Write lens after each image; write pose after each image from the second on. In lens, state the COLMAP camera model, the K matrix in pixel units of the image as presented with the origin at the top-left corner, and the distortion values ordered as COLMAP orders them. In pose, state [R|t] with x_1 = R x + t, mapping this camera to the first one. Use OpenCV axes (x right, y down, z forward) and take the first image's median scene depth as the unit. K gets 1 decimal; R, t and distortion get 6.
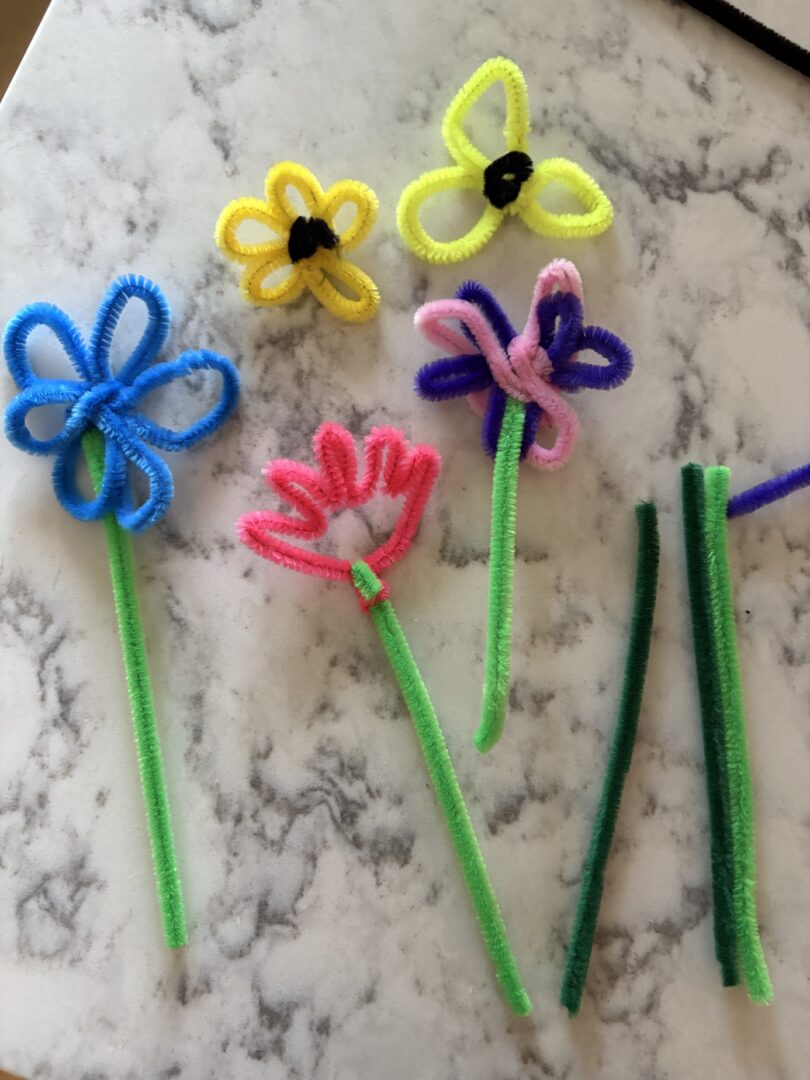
lens RADIAL K [[816.1, 0, 404.8], [0, 816.1, 539.5], [0, 0, 1]] dist [-0.011316, 0.008654]
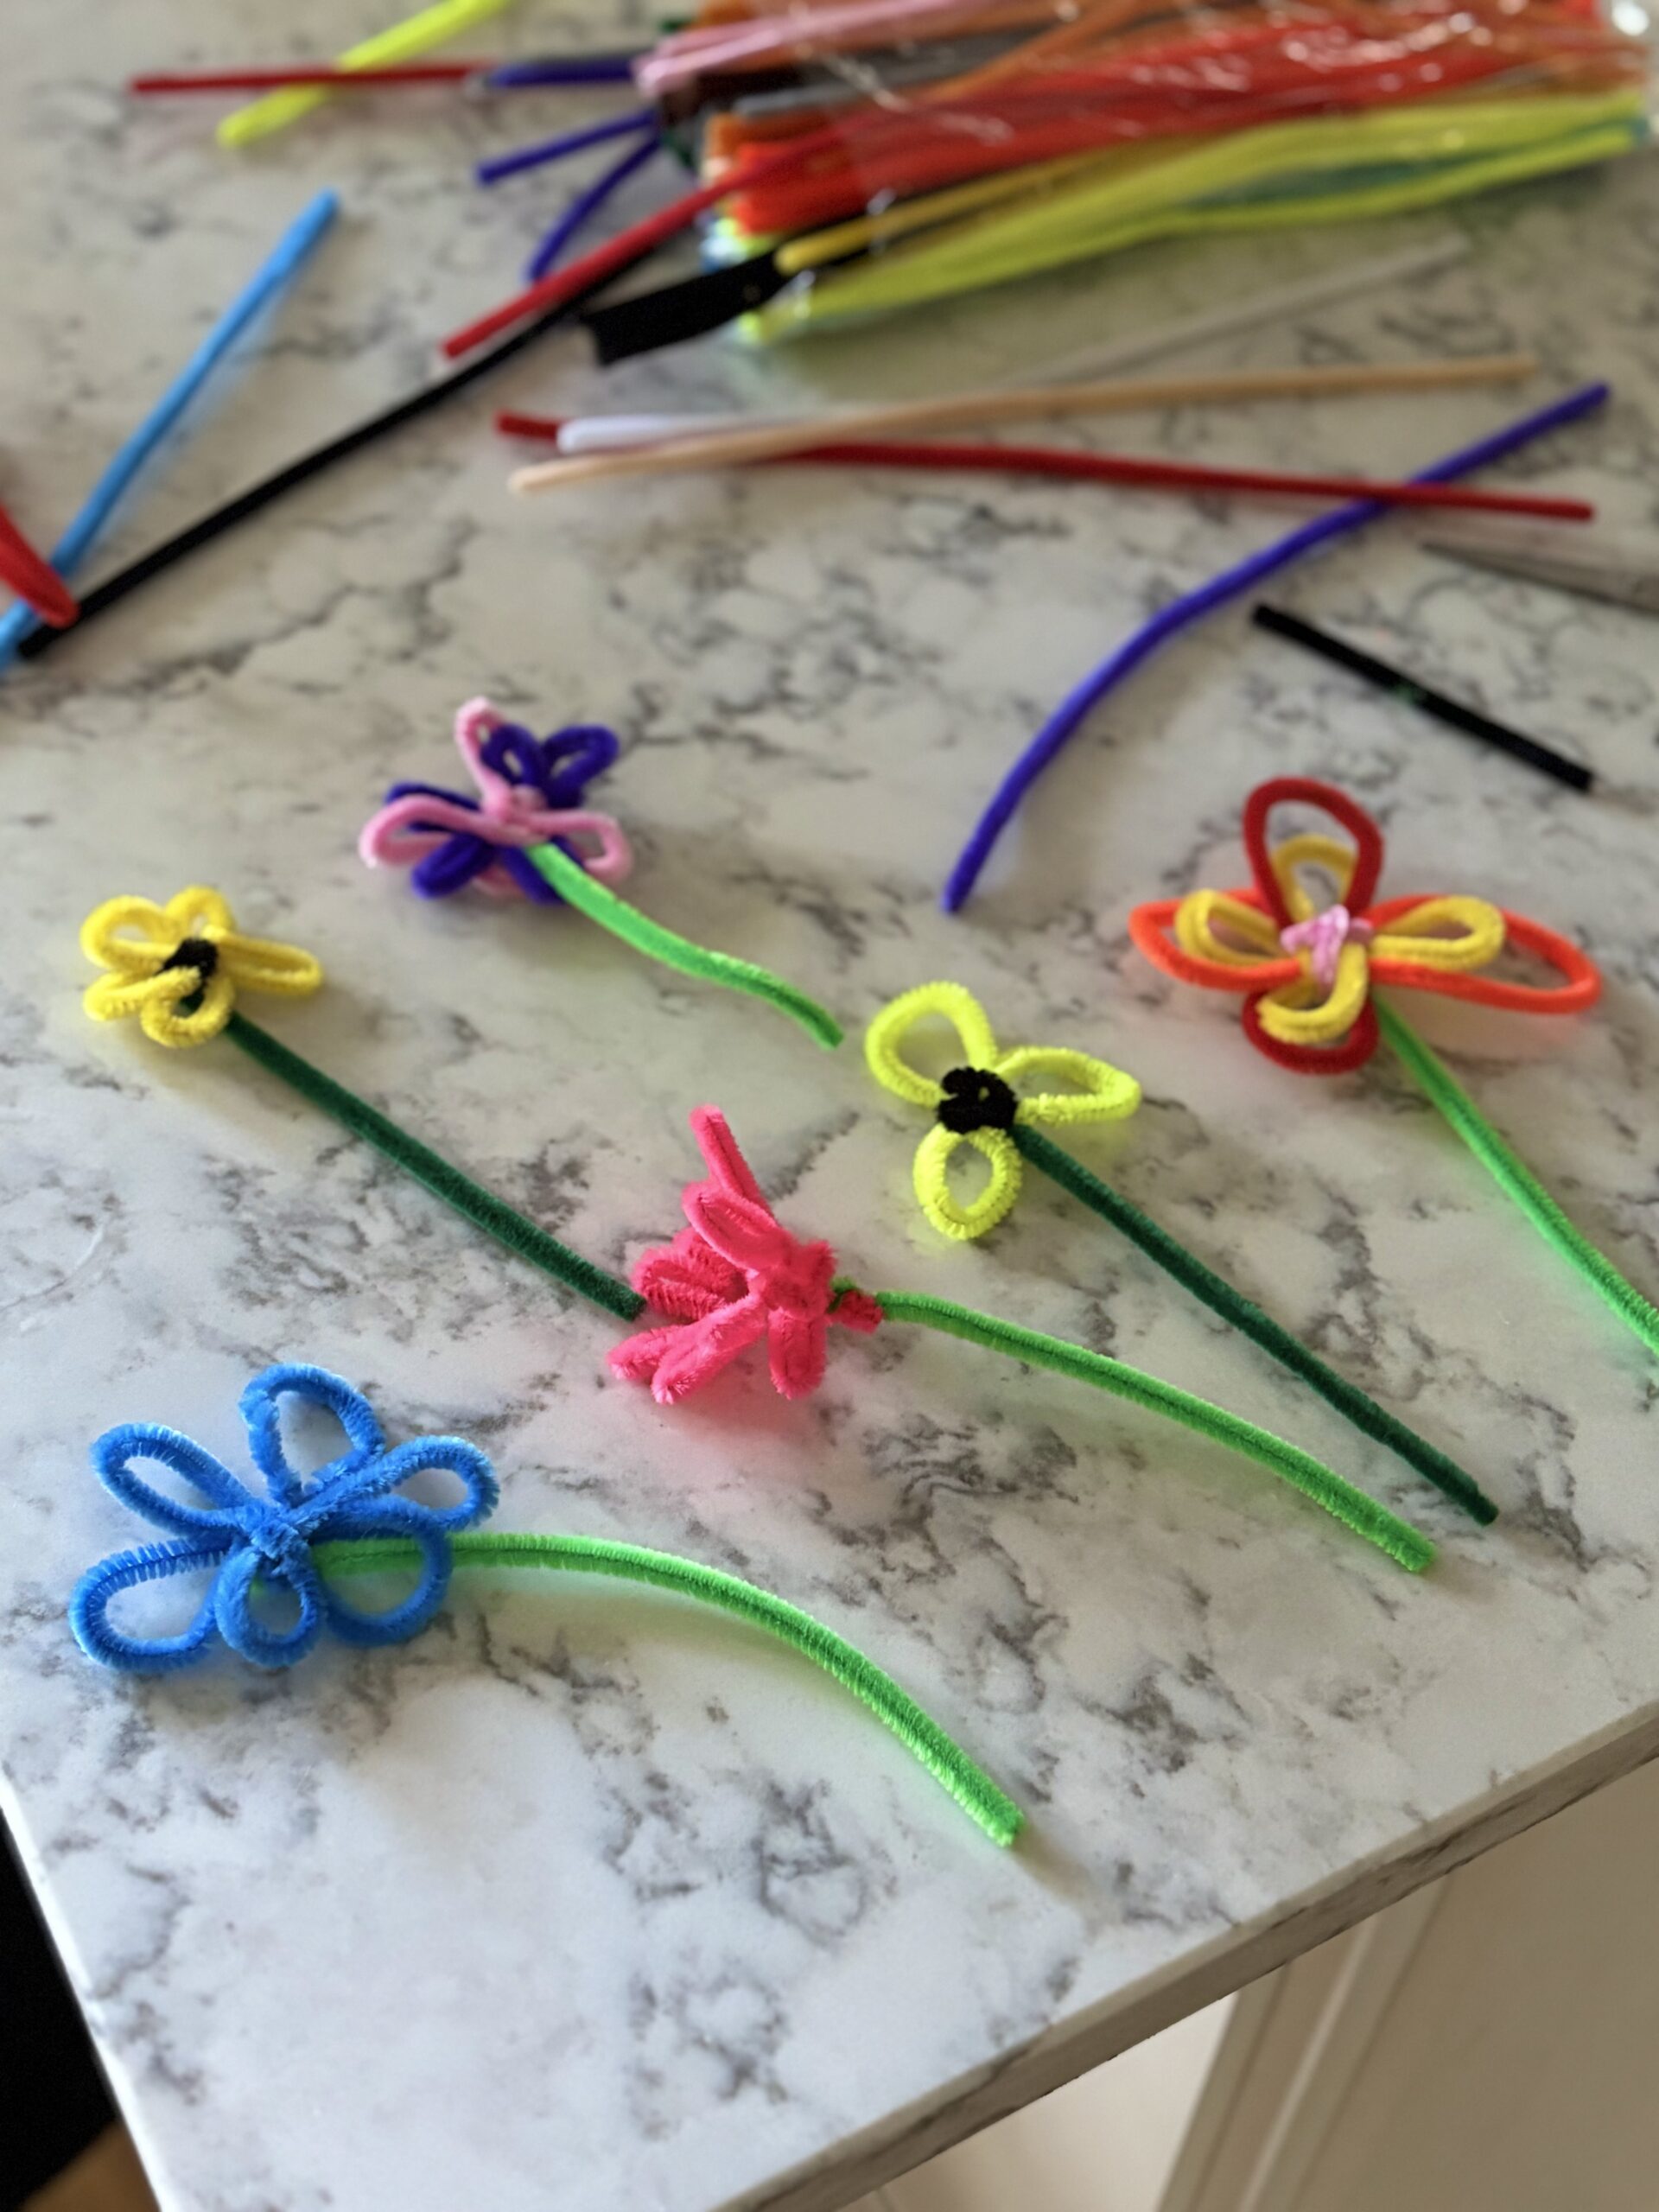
lens RADIAL K [[2707.8, 0, 832.8], [0, 2707.8, 1106.2], [0, 0, 1]] dist [0.132958, 0.000000]
pose [[0.623851, -0.577535, 0.526557, -1.164264], [0.772149, 0.559611, -0.301033, 0.764609], [-0.120811, 0.594380, 0.795058, -0.980630]]
